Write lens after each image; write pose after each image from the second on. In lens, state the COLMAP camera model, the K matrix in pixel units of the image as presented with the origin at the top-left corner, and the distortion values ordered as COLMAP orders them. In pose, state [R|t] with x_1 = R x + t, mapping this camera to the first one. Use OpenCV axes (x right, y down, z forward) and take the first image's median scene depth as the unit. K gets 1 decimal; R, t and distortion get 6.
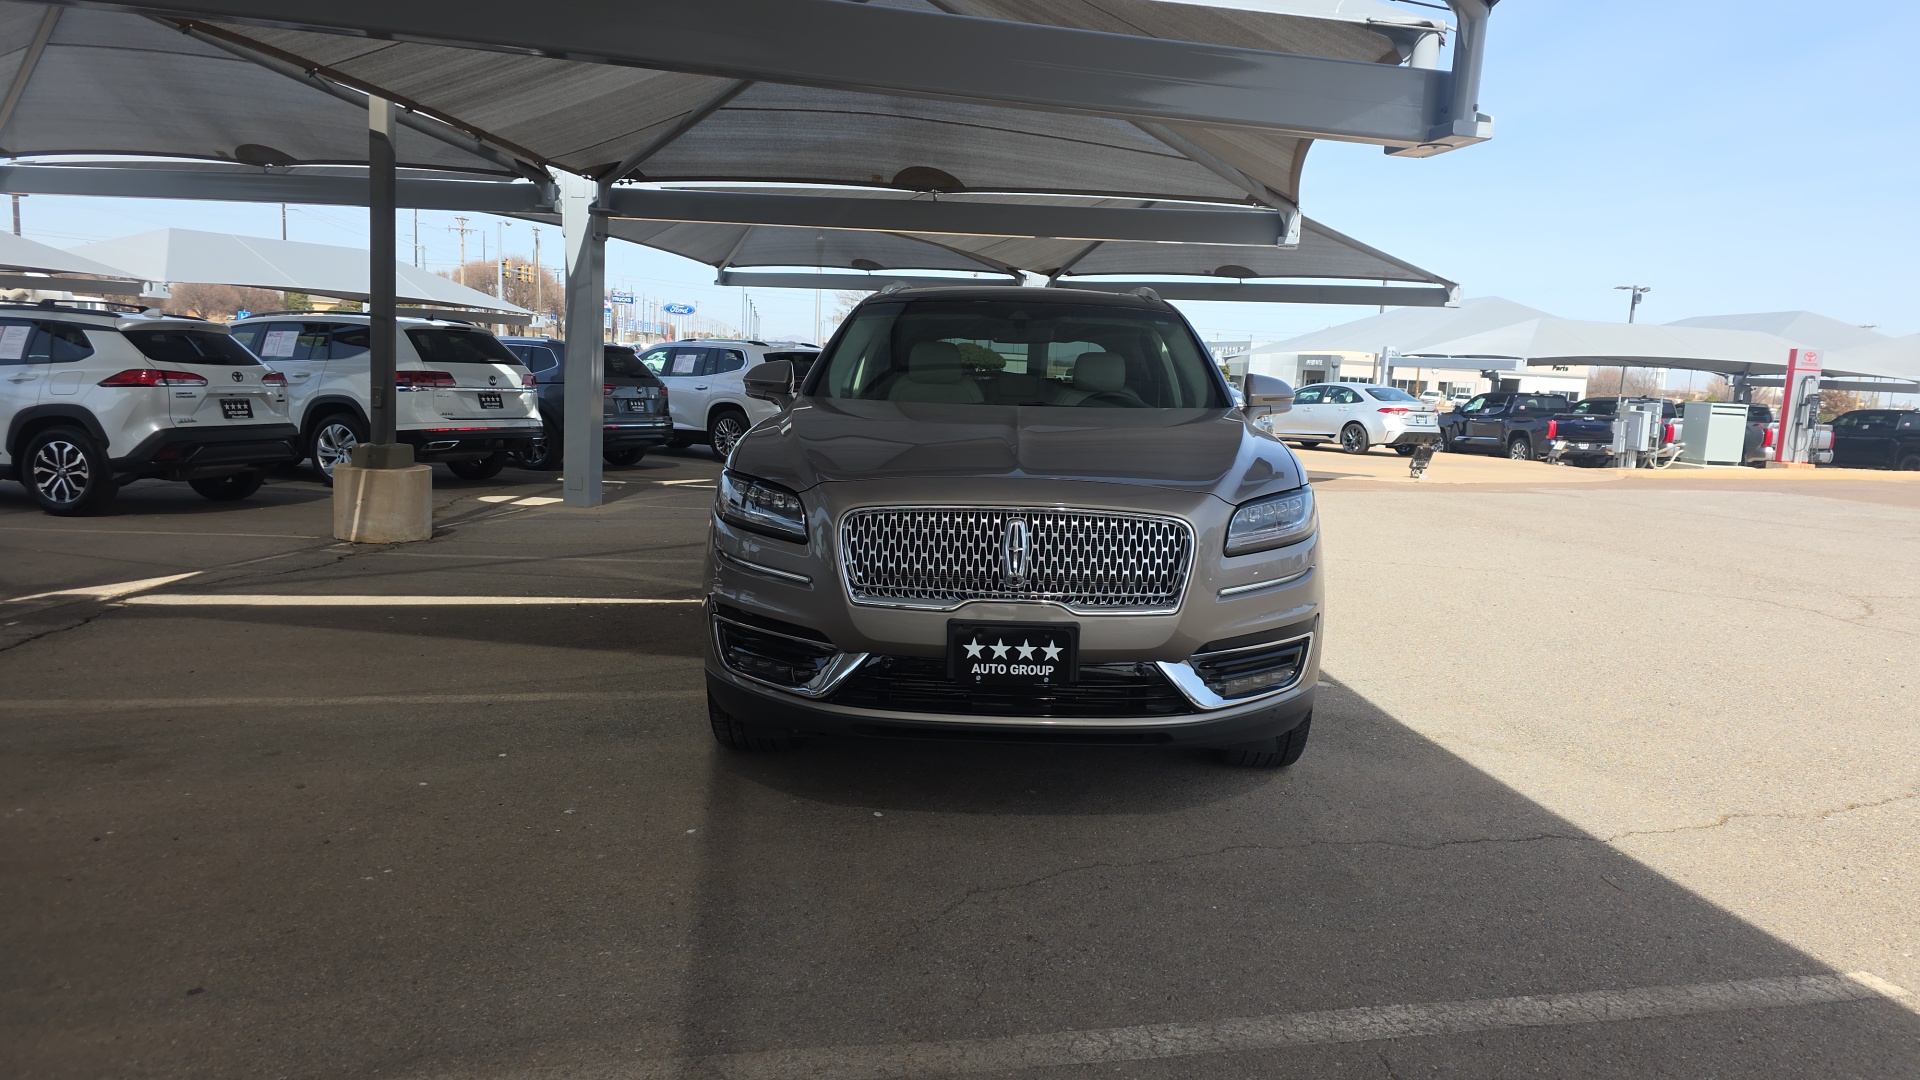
lens RADIAL K [[1333.5, 0, 1008.1], [0, 1333.5, 583.5], [0, 0, 1]] dist [0.072790, -0.086538]
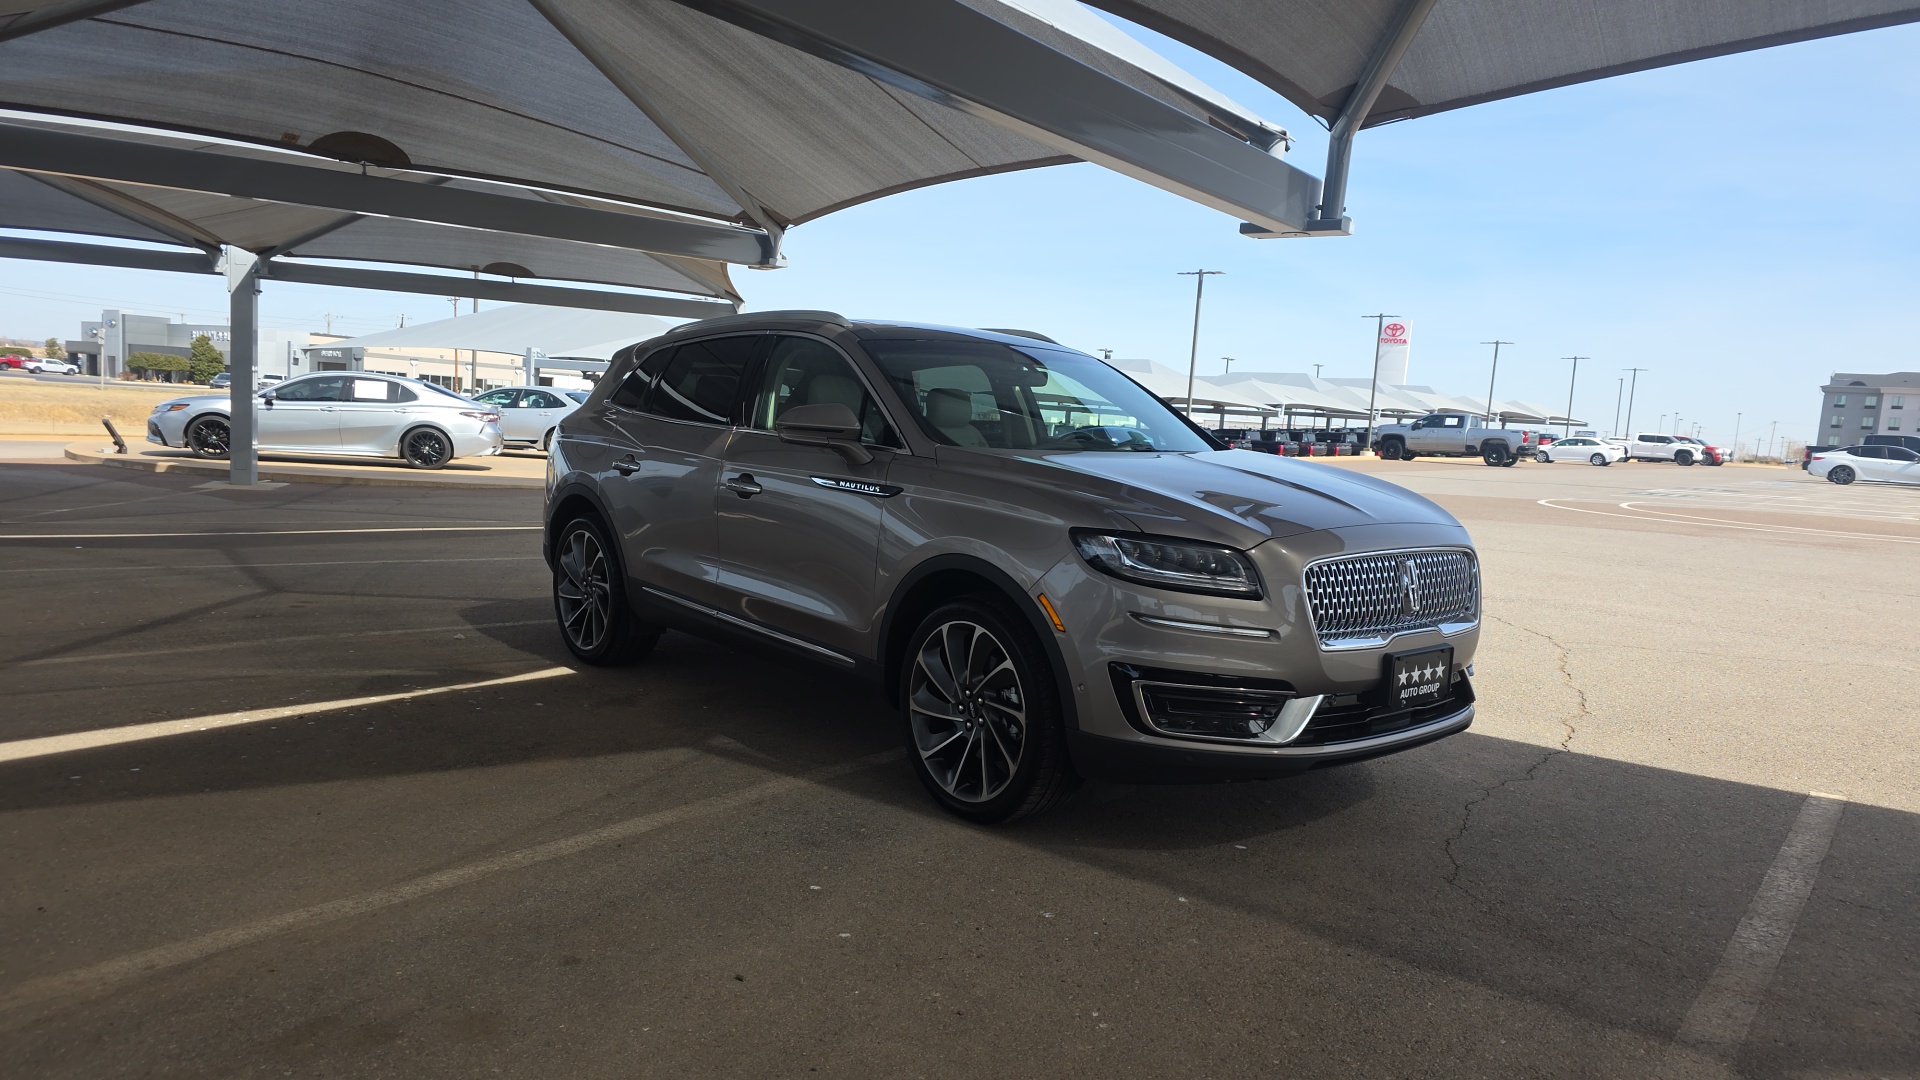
lens RADIAL K [[1344.1, 0, 959.8], [0, 1344.1, 623.7], [0, 0, 1]] dist [0.072418, -0.082427]
pose [[0.731930, -0.108857, 0.672628, -0.752647], [0.085142, 0.994030, 0.068224, -0.075350], [-0.676039, 0.007333, 0.736829, 0.278810]]
